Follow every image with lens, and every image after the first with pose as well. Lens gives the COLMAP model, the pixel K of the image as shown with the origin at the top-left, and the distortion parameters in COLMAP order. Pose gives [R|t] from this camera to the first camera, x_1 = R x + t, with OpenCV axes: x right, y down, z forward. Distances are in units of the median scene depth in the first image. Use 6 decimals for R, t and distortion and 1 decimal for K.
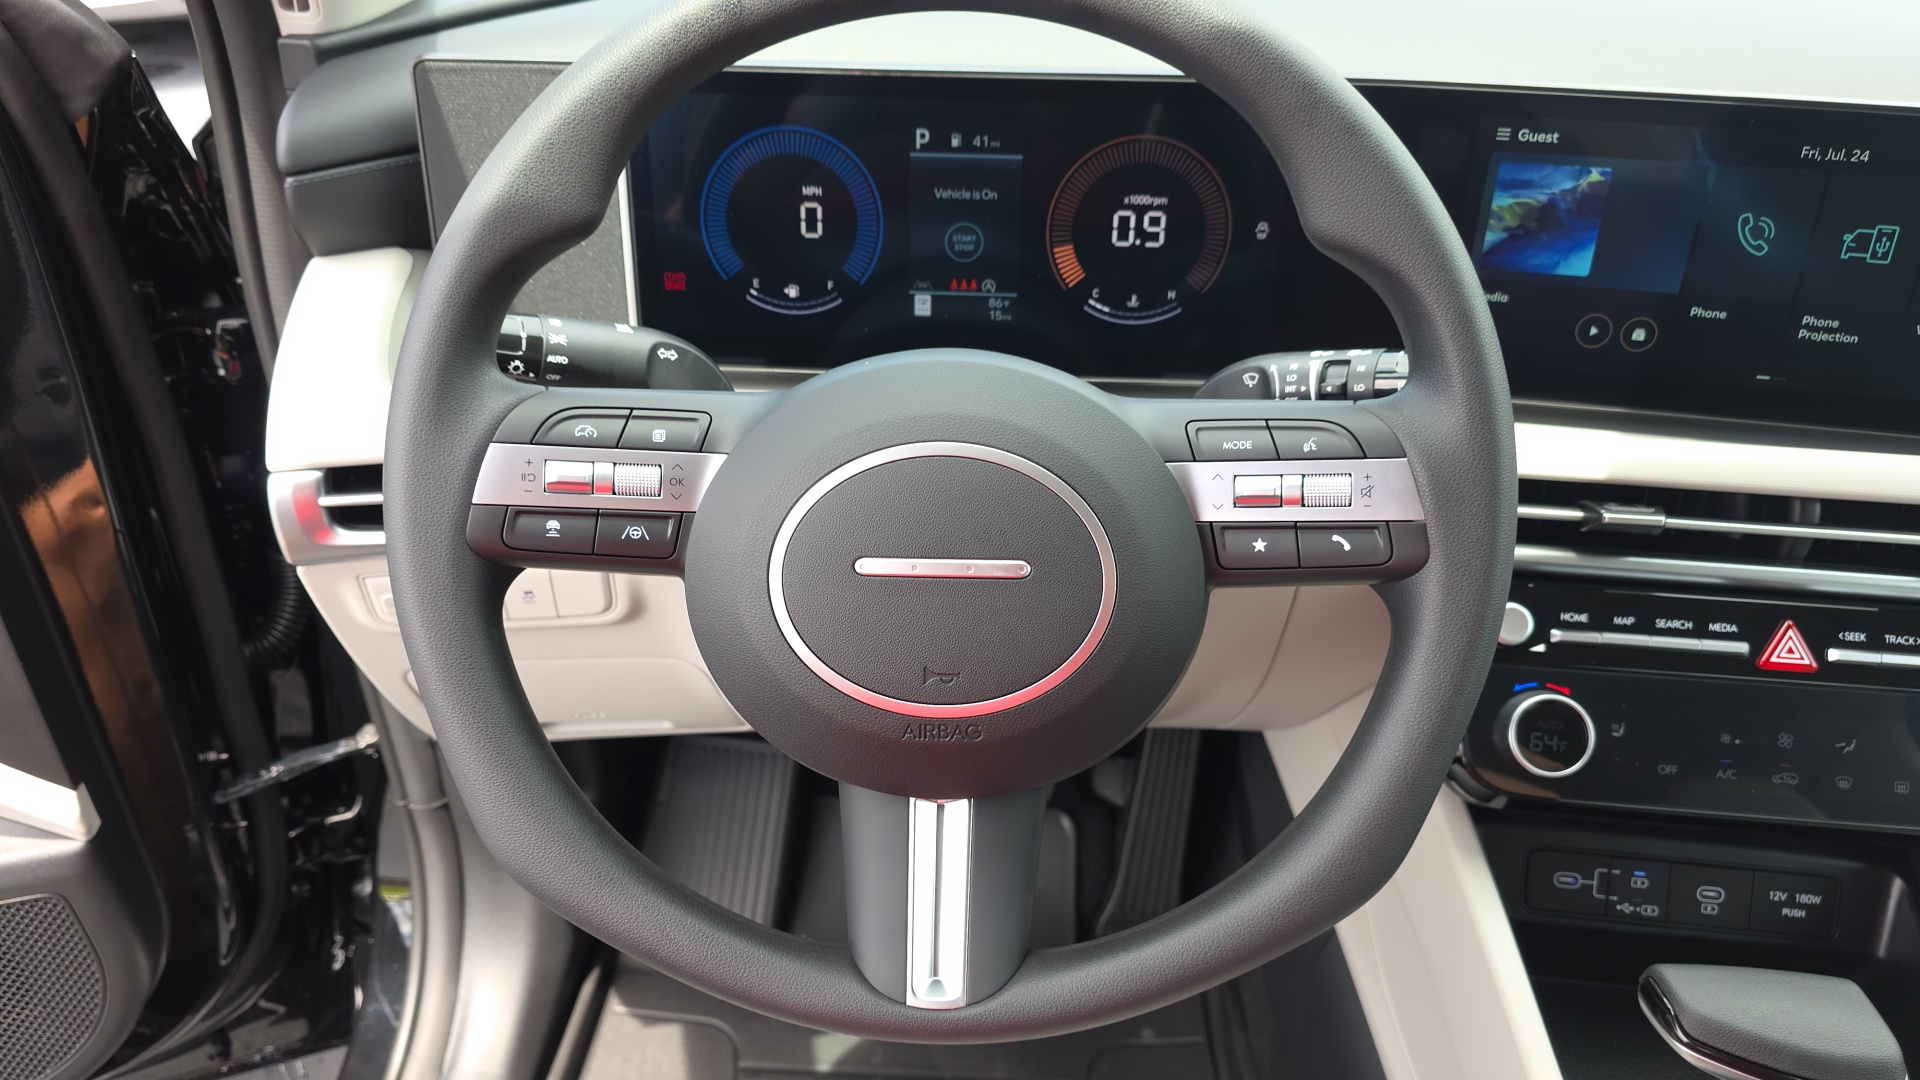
lens RADIAL K [[1324.3, 0, 942.3], [0, 1324.3, 561.6], [0, 0, 1]] dist [0.020125, -0.031056]
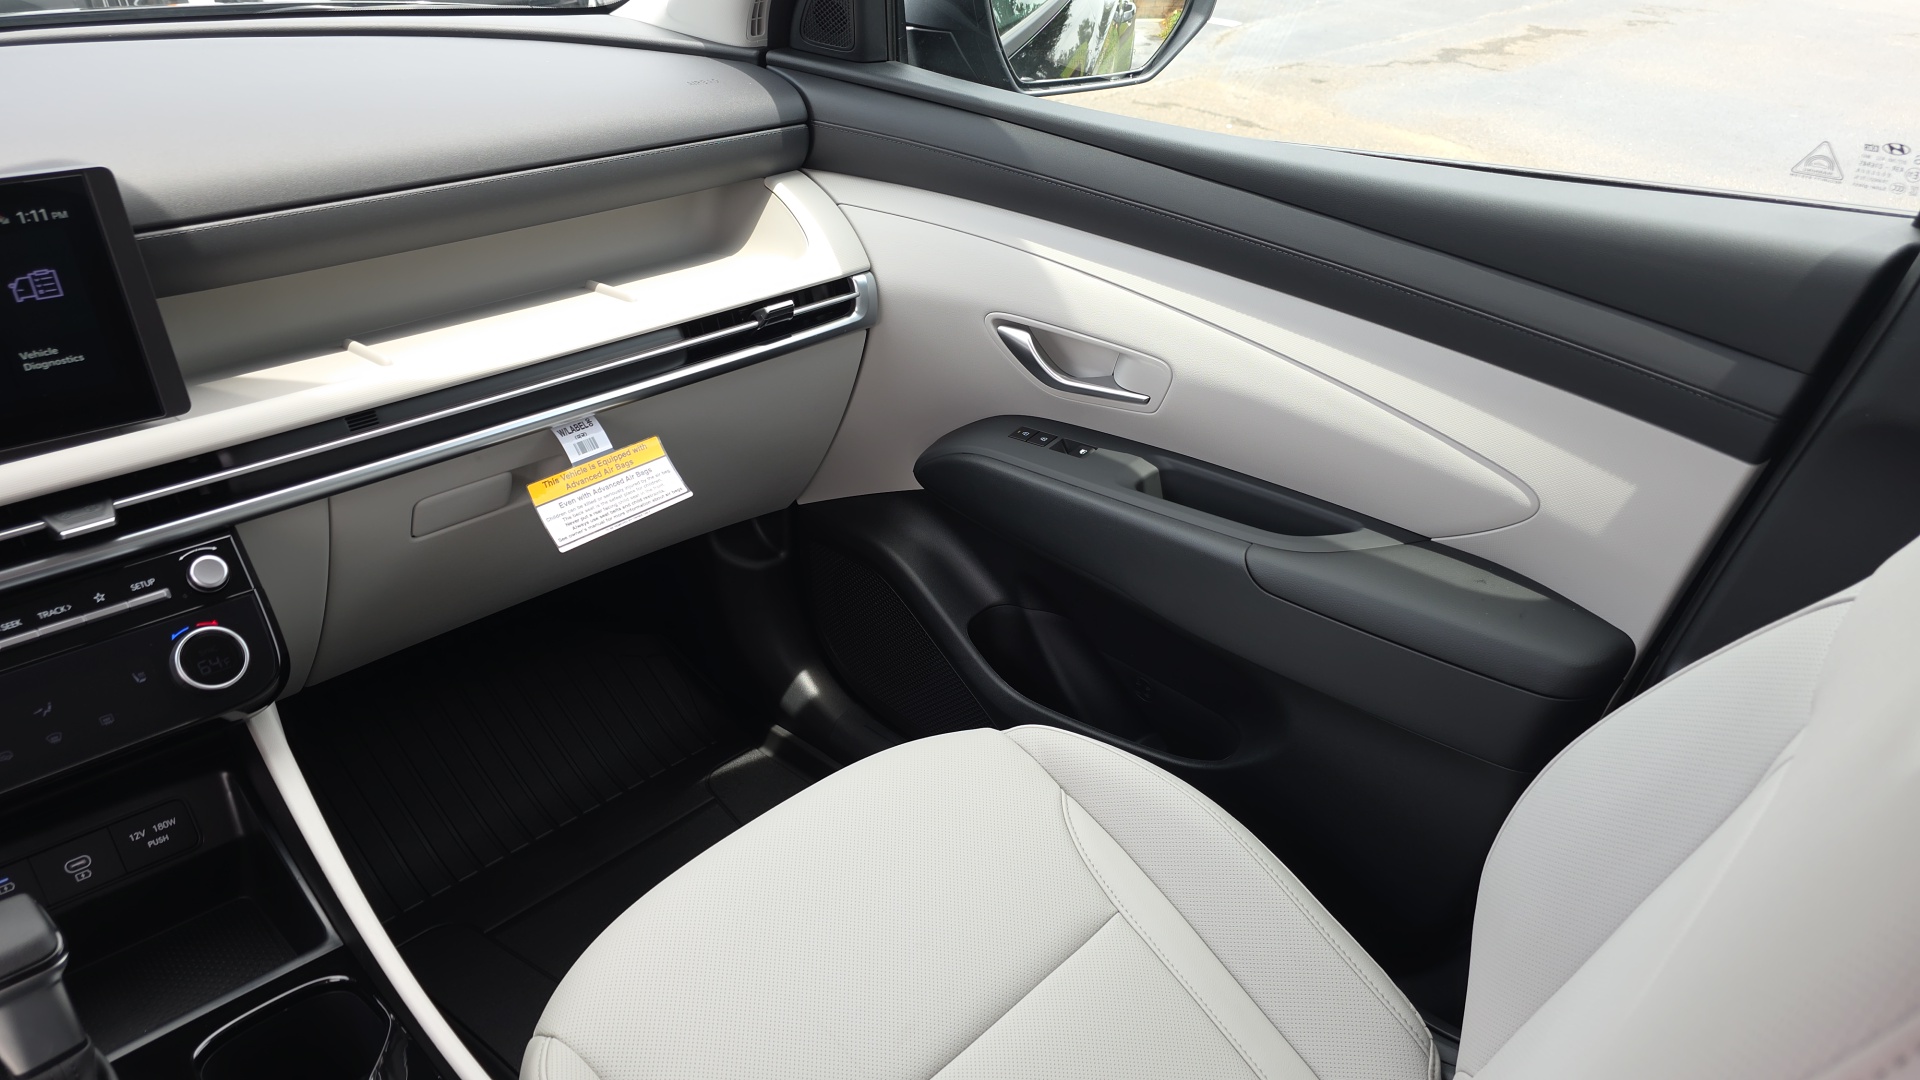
lens RADIAL K [[1296.7, 0, 988.4], [0, 1296.7, 568.1], [0, 0, 1]] dist [0.054668, -0.054741]
pose [[0.640249, -0.383456, 0.665614, 0.487016], [0.392606, 0.908121, 0.145518, 0.185781], [-0.660258, 0.168156, 0.731972, -0.466345]]
